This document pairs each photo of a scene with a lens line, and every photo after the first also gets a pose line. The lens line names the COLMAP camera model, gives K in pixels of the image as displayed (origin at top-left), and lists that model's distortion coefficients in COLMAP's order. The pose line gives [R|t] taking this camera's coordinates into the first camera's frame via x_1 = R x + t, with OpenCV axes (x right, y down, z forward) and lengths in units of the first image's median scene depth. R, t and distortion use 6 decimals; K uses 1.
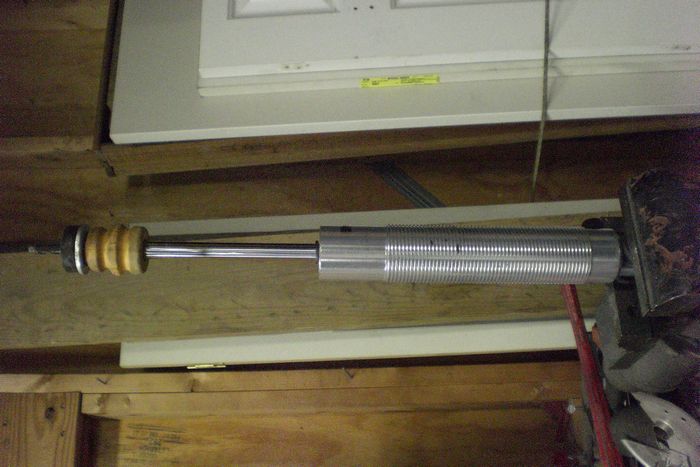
lens RADIAL K [[795.8, 0, 338.0], [0, 795.8, 211.5], [0, 0, 1]] dist [-0.069083, -0.183045]
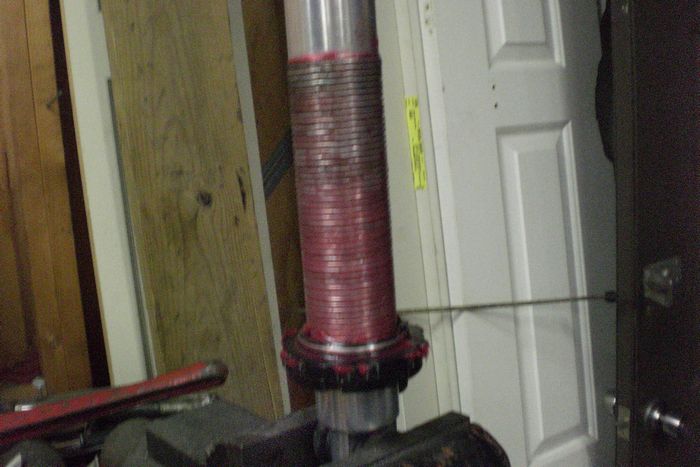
lens RADIAL K [[795.8, 0, 338.0], [0, 795.8, 211.5], [0, 0, 1]] dist [-0.069083, -0.183045]
pose [[0.054501, 0.992154, 0.112517, 0.050994], [-0.977575, 0.075973, -0.196404, 0.092016], [-0.203411, -0.099290, 0.974046, 0.180892]]
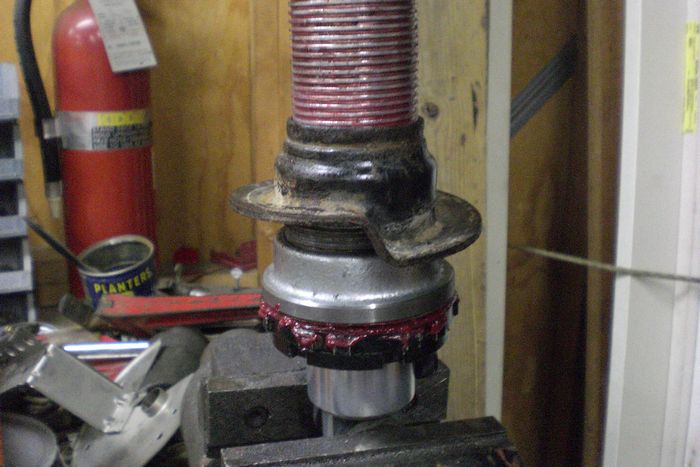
lens RADIAL K [[795.8, 0, 338.0], [0, 795.8, 211.5], [0, 0, 1]] dist [-0.069083, -0.183045]
pose [[-0.032300, 0.977251, 0.209610, 0.061285], [-0.974554, -0.077337, 0.210388, -0.012126], [0.221812, -0.197481, 0.954882, 0.252302]]
